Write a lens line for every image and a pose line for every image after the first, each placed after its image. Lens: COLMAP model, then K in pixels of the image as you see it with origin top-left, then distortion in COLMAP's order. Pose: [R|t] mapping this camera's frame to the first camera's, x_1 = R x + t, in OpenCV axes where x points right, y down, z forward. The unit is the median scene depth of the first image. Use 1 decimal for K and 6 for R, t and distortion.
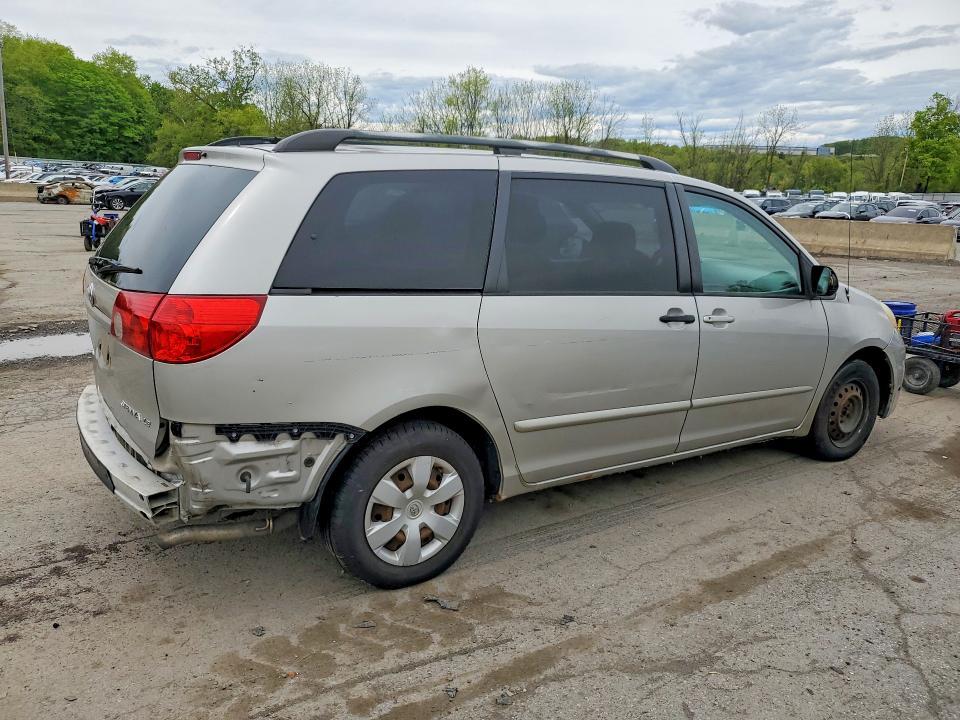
lens RADIAL K [[722.5, 0, 474.9], [0, 722.5, 357.5], [0, 0, 1]] dist [0.005858, 0.006174]
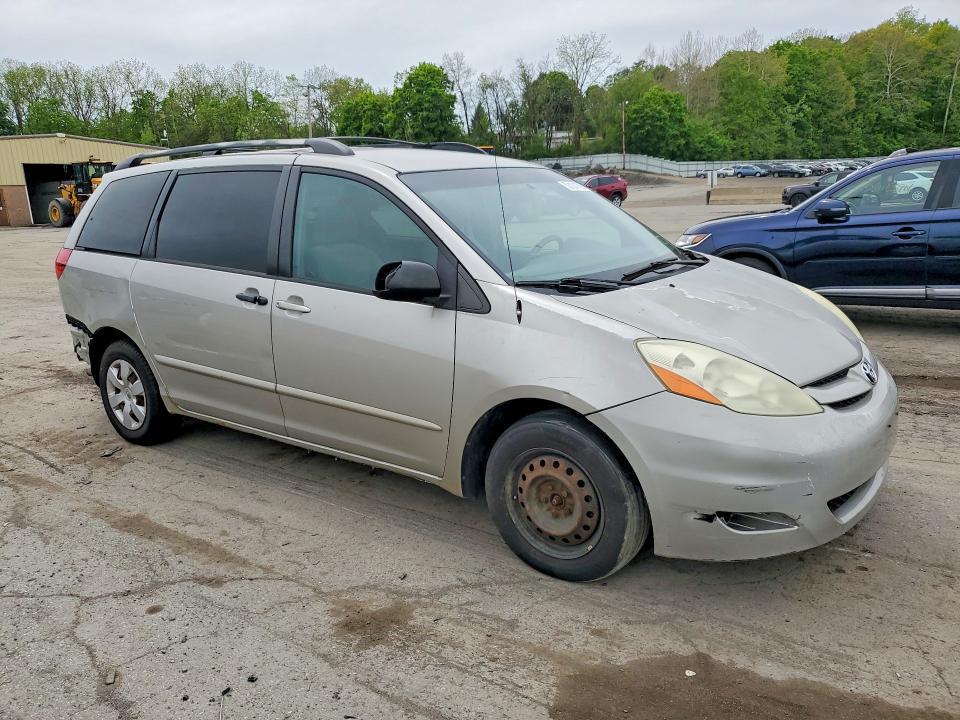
lens RADIAL K [[722.5, 0, 474.9], [0, 722.5, 357.5], [0, 0, 1]] dist [0.005858, 0.006174]
pose [[0.381096, 0.160444, -0.910507, 1.353840], [-0.169227, 0.980294, 0.101911, -0.129893], [0.908916, 0.115244, 0.400738, 0.873868]]
